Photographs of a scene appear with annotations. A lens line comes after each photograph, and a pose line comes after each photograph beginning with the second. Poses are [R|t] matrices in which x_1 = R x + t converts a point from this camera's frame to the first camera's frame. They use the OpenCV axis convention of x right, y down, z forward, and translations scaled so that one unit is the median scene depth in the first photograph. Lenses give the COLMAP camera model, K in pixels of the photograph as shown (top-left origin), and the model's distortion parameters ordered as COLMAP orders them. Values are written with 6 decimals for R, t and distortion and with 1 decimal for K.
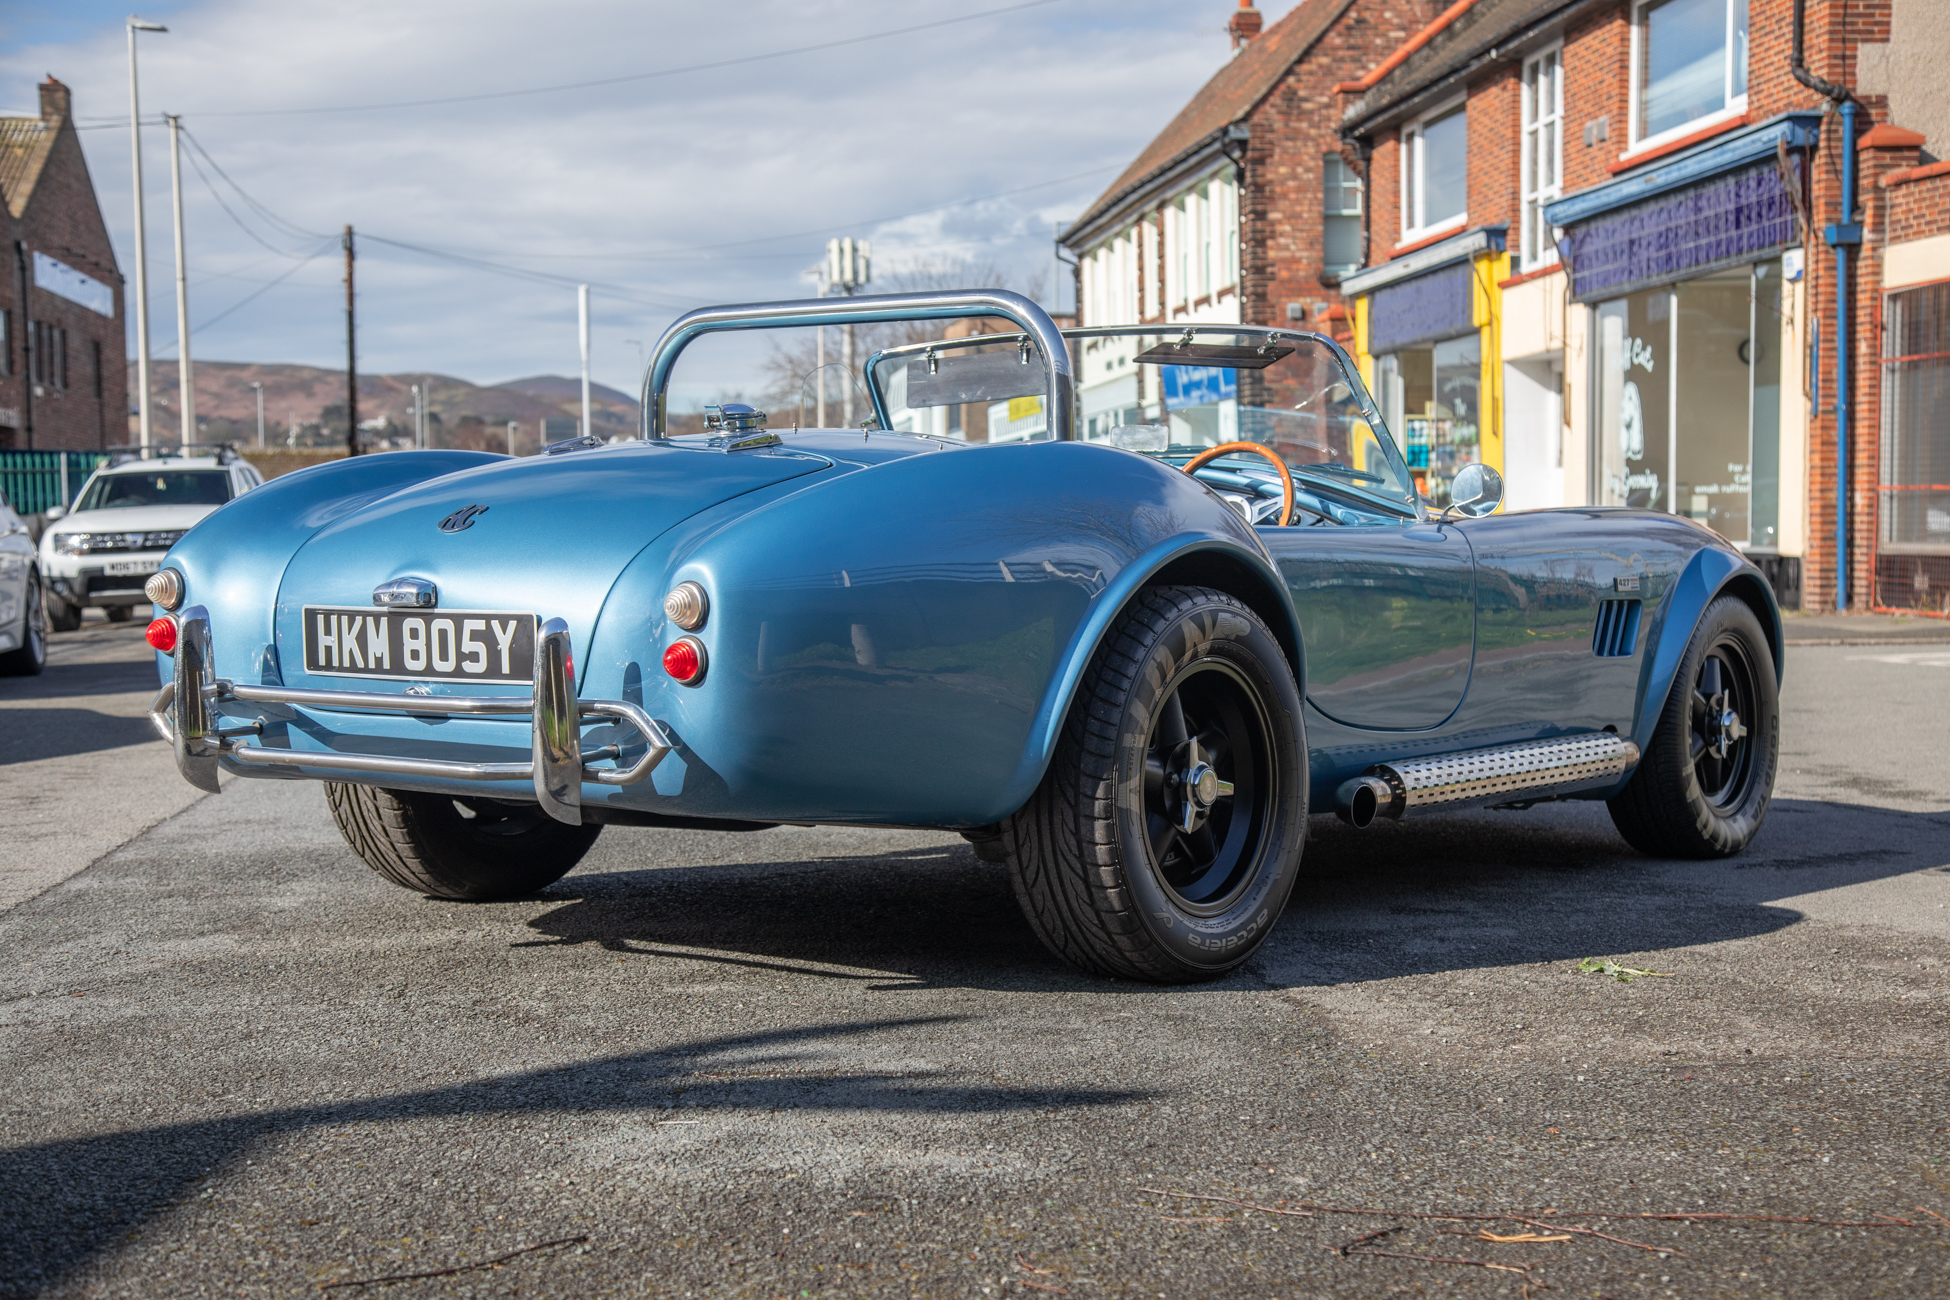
lens RADIAL K [[2742.7, 0, 987.0], [0, 2742.7, 646.5], [0, 0, 1]] dist [0.168749, 0.000000]
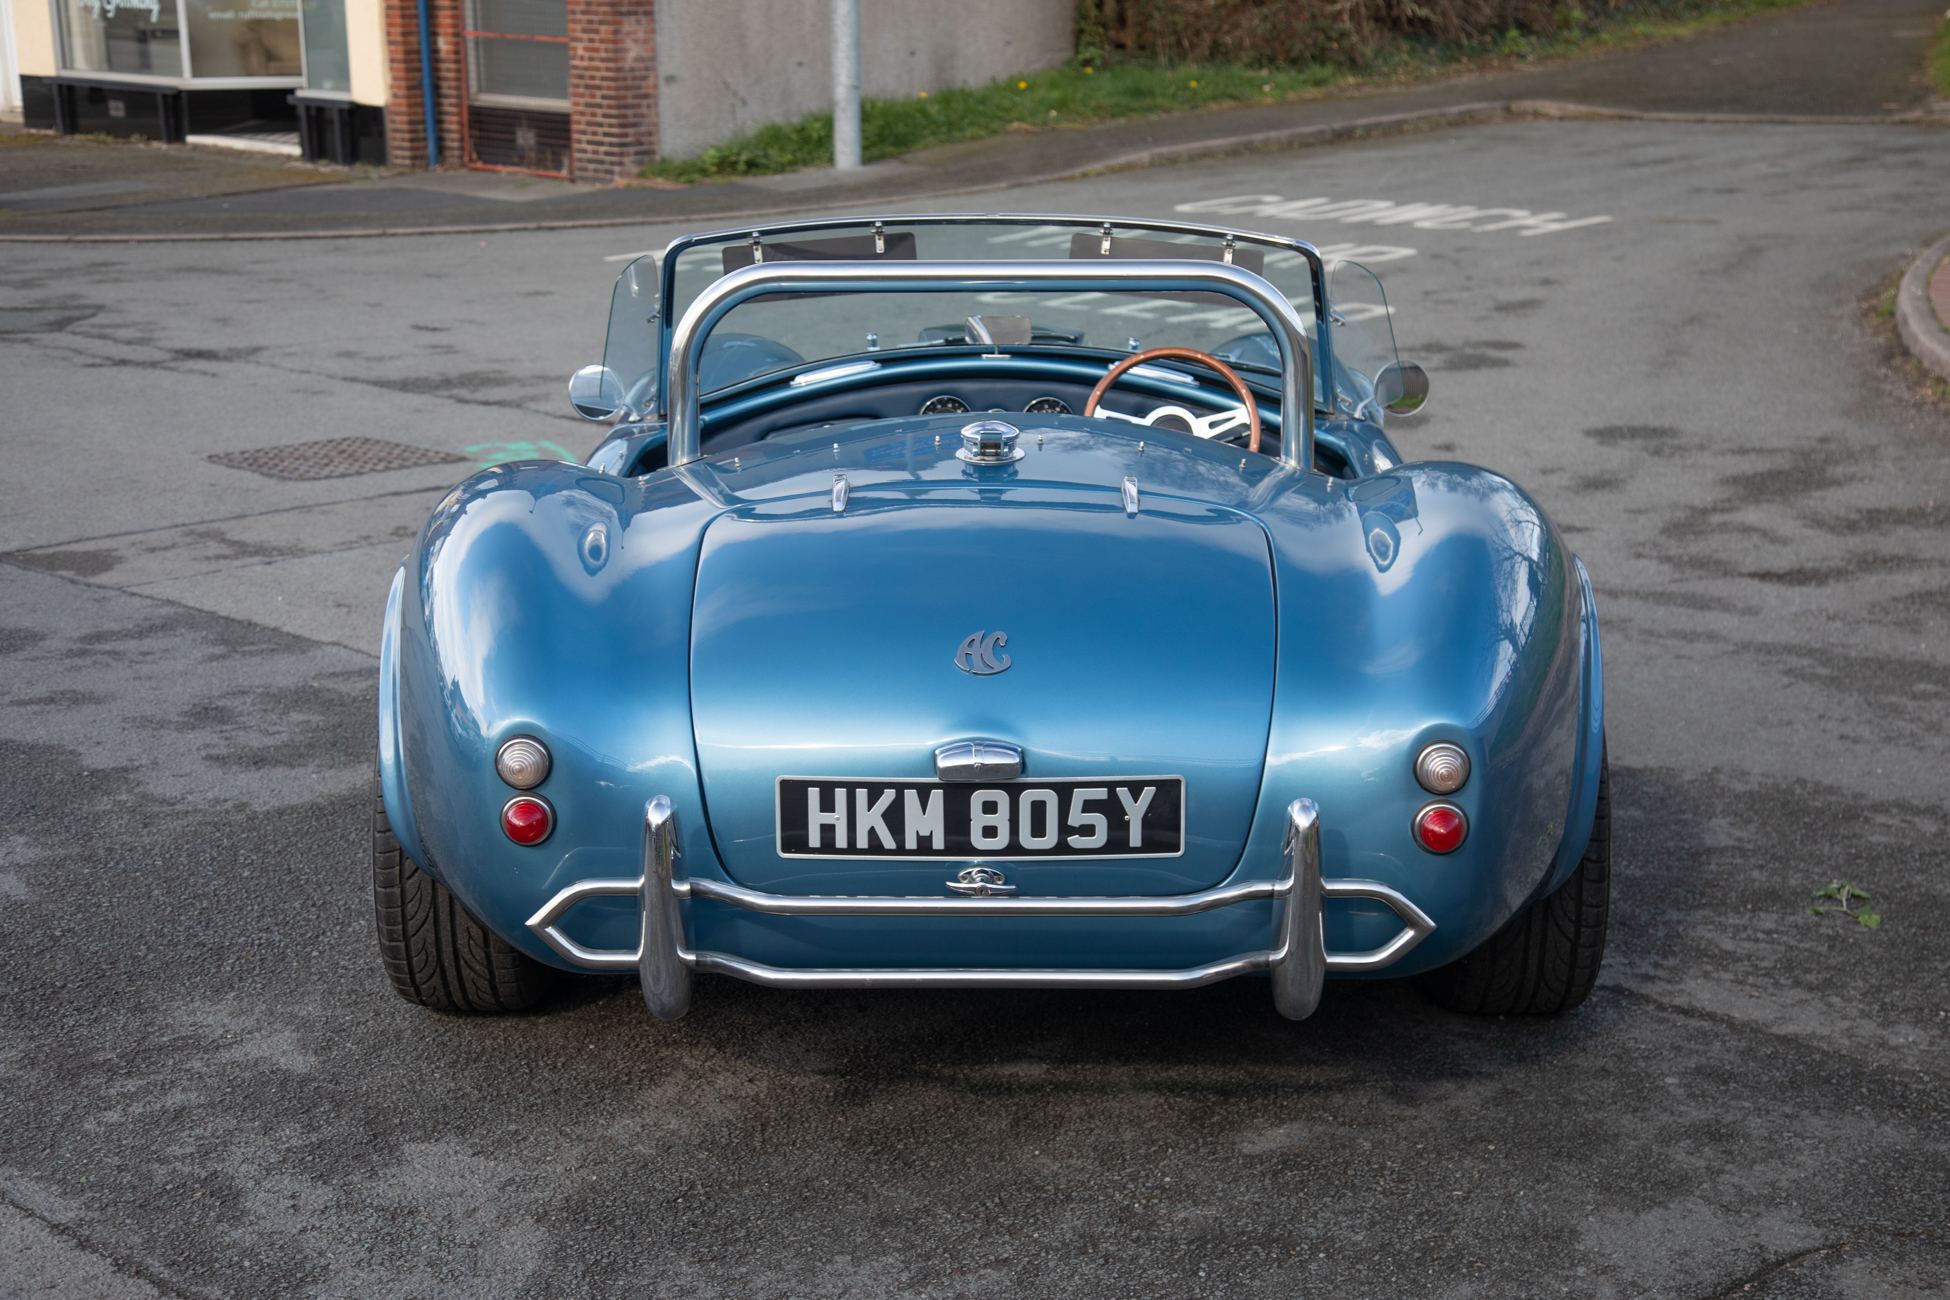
lens RADIAL K [[2956.2, 0, 967.4], [0, 2956.2, 665.3], [0, 0, 1]] dist [0.198982, 0.000000]
pose [[0.802863, -0.145274, 0.578192, -0.159460], [0.029086, 0.978245, 0.205402, -0.050736], [-0.595453, -0.148092, 0.789623, 0.068241]]
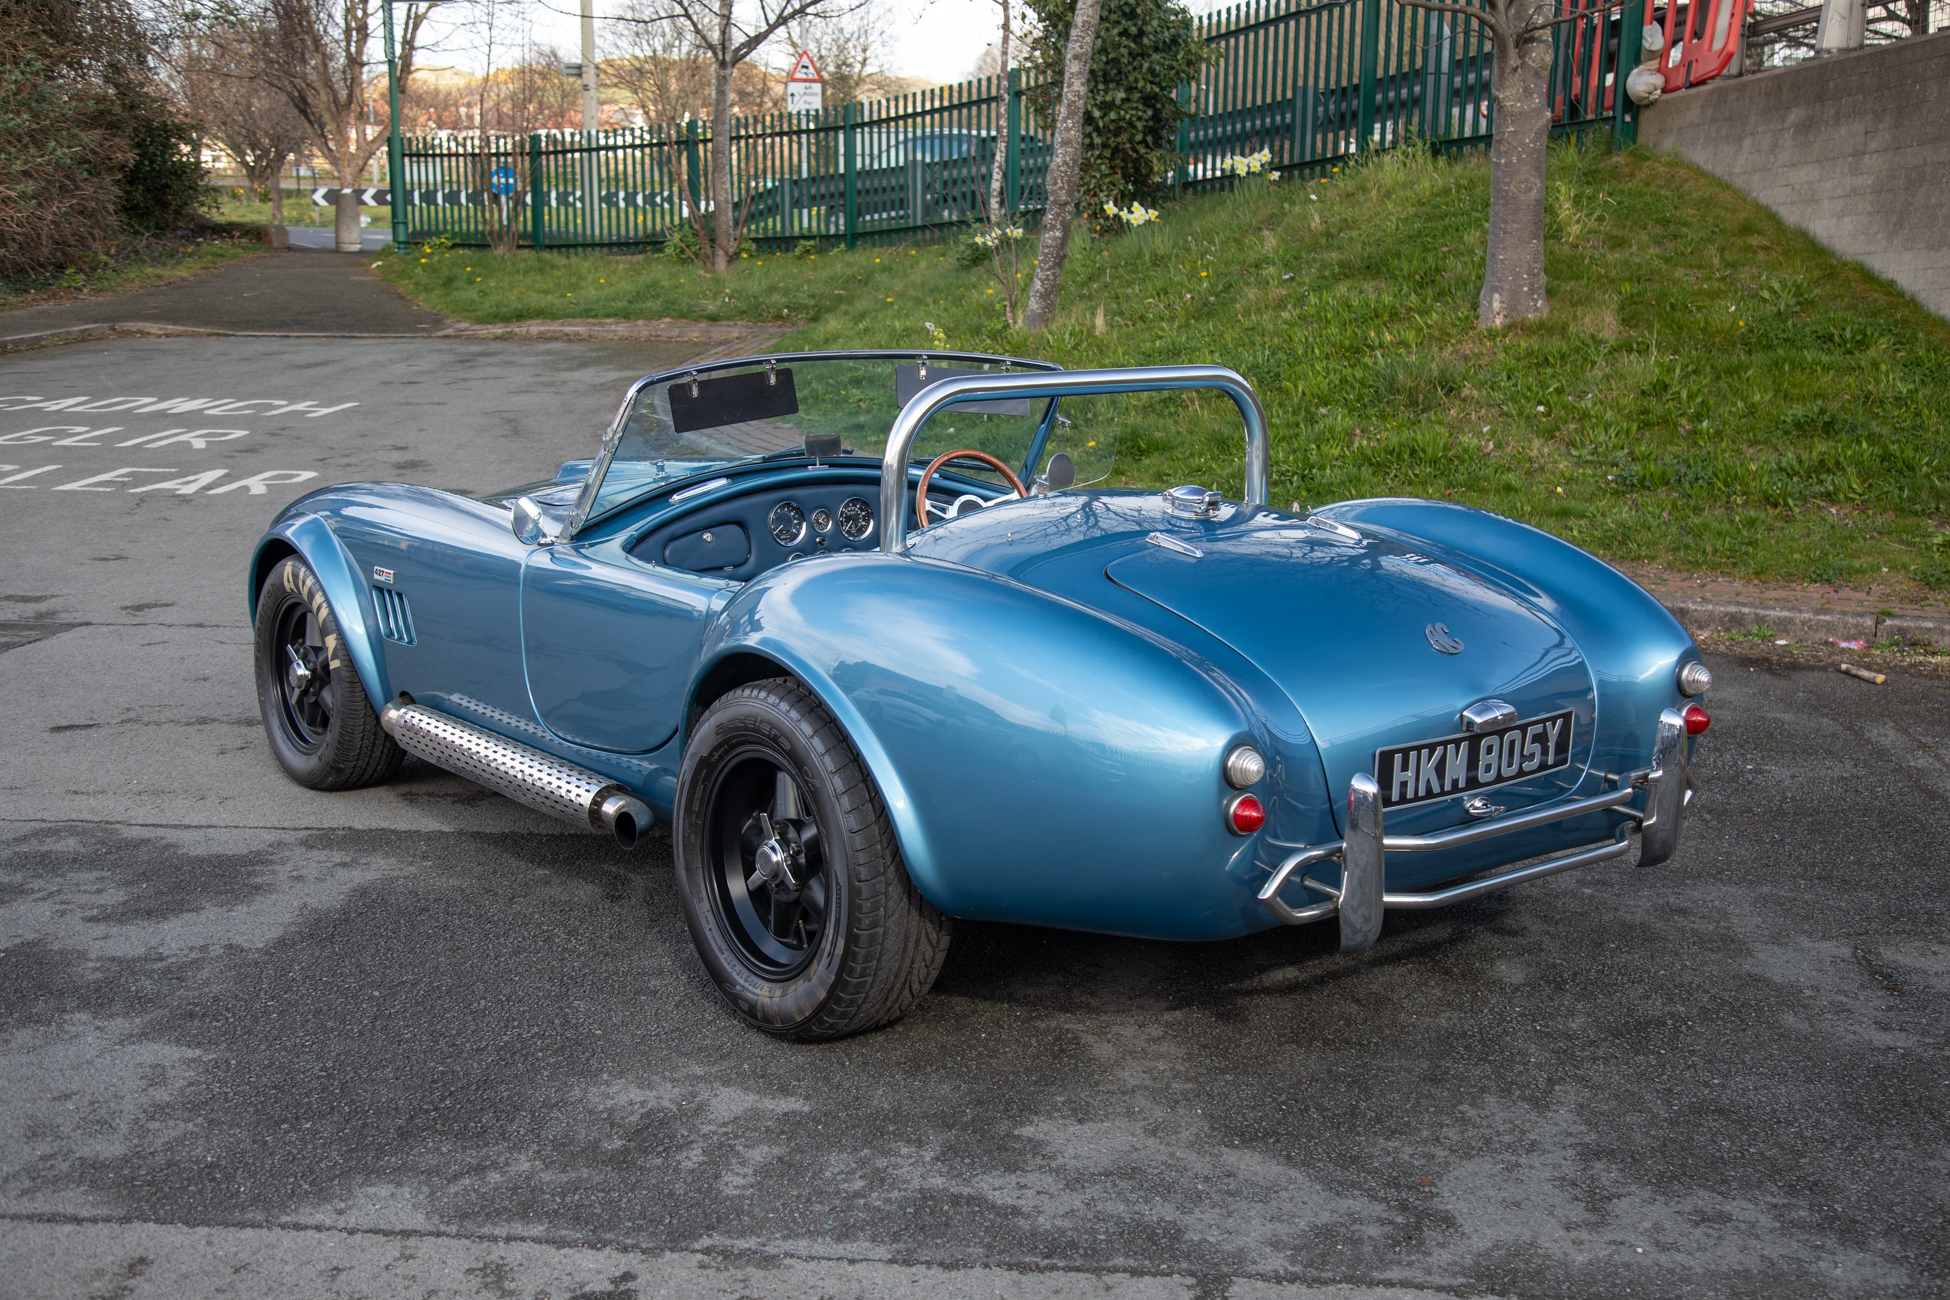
lens RADIAL K [[2204.0, 0, 992.4], [0, 2204.0, 631.5], [0, 0, 1]] dist [0.074258, 0.000000]
pose [[0.243959, -0.177730, 0.953360, -0.241623], [0.034354, 0.984030, 0.174656, -0.047065], [-0.969177, -0.009858, 0.246169, 0.215825]]
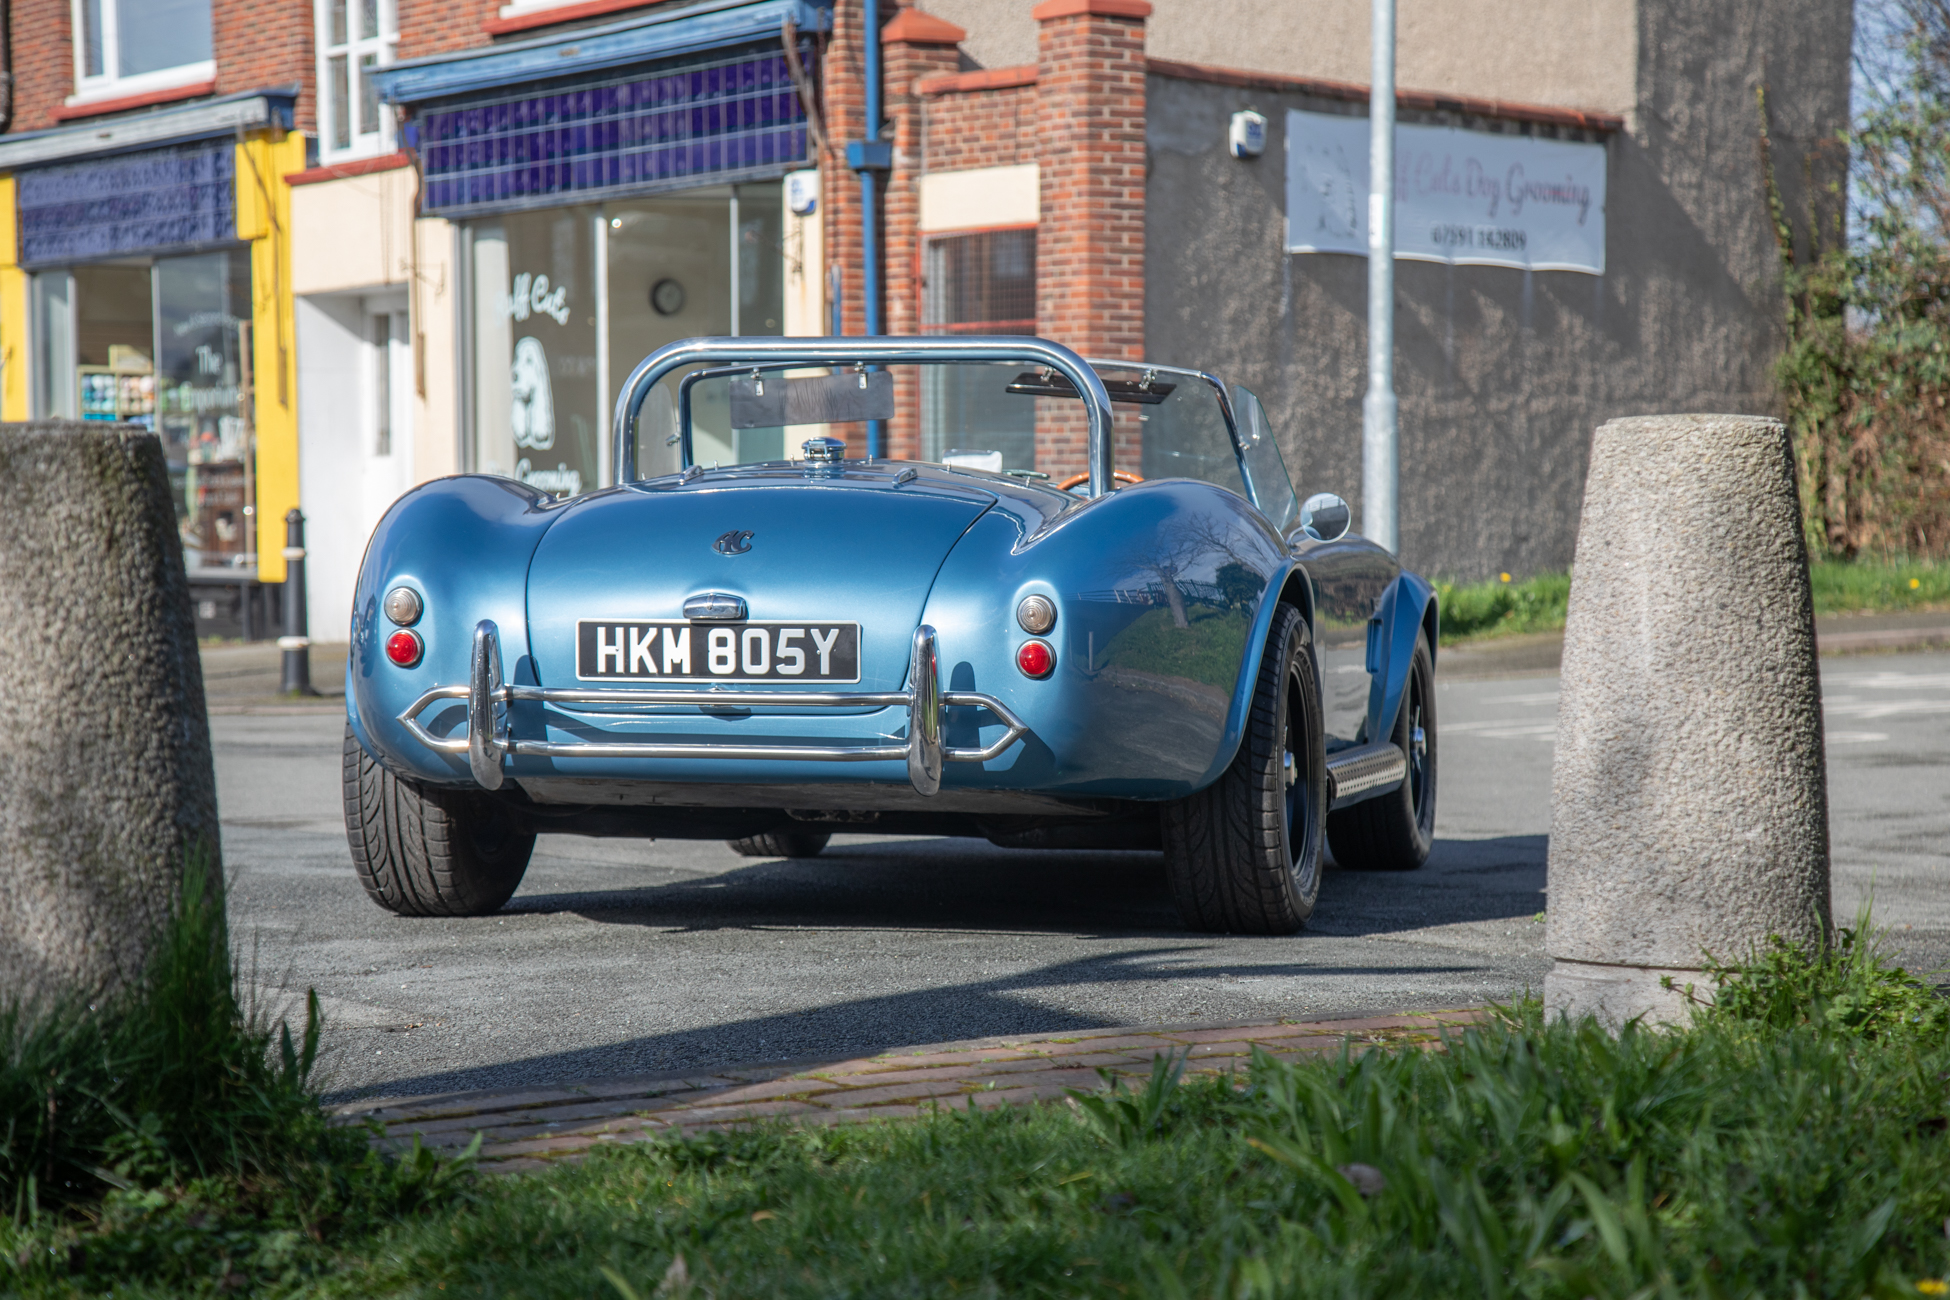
lens RADIAL K [[4938.9, 0, 971.5], [0, 4938.9, 644.4], [0, 0, 1]] dist [0.432300, 0.000000]
pose [[0.910142, -0.004980, 0.414267, -0.215021], [0.014357, 0.999706, -0.019525, 0.008490], [-0.414048, 0.023718, 0.909946, -0.206177]]
